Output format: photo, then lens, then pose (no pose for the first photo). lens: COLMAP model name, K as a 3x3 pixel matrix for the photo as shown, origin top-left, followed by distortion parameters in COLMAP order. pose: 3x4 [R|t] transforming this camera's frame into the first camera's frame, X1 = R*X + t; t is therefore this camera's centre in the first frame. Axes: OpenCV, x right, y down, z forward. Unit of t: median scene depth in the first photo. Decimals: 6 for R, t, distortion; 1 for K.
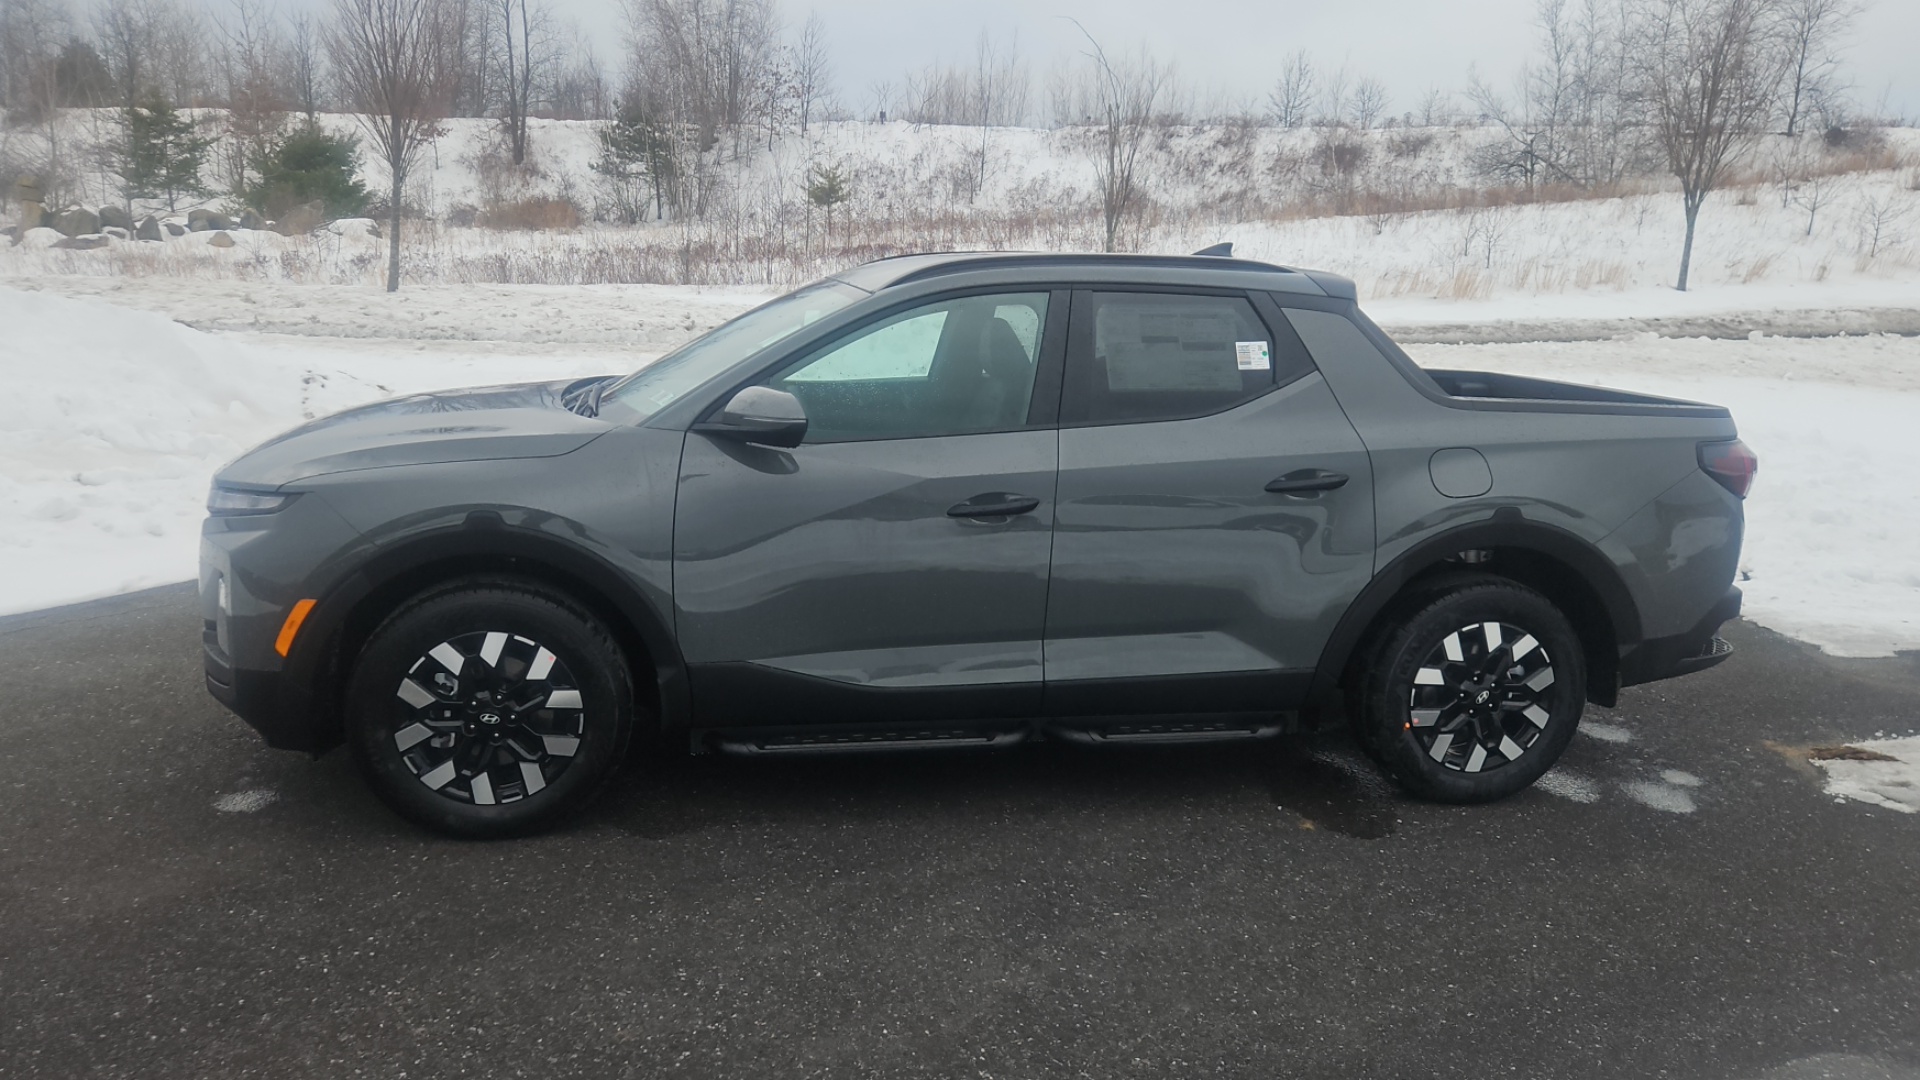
lens RADIAL K [[1405.2, 0, 943.9], [0, 1405.2, 547.9], [0, 0, 1]] dist [0.087860, -0.075974]
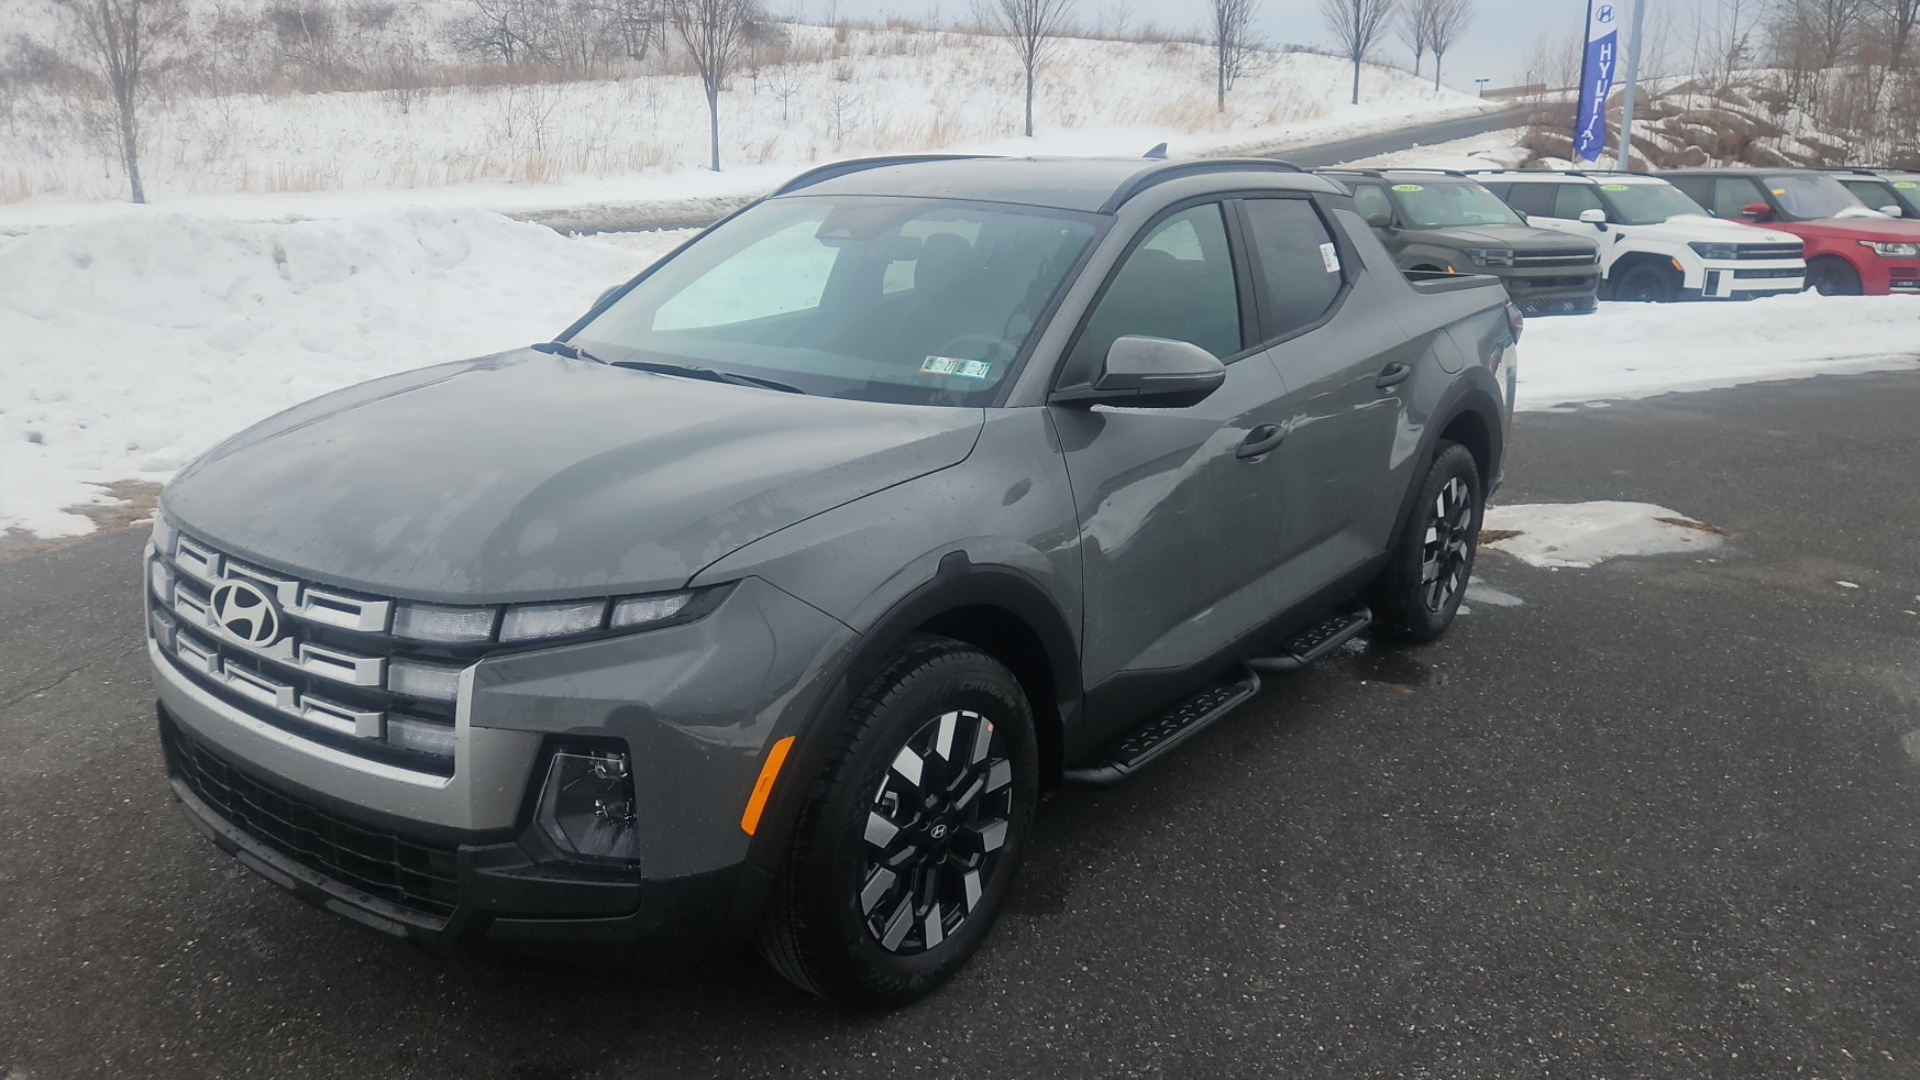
lens RADIAL K [[1405.2, 0, 943.9], [0, 1405.2, 547.9], [0, 0, 1]] dist [0.087860, -0.075974]
pose [[0.746826, -0.196241, 0.635405, -0.712726], [0.144582, 0.980528, 0.132895, -0.112502], [-0.649112, -0.007381, 0.760657, 0.424559]]
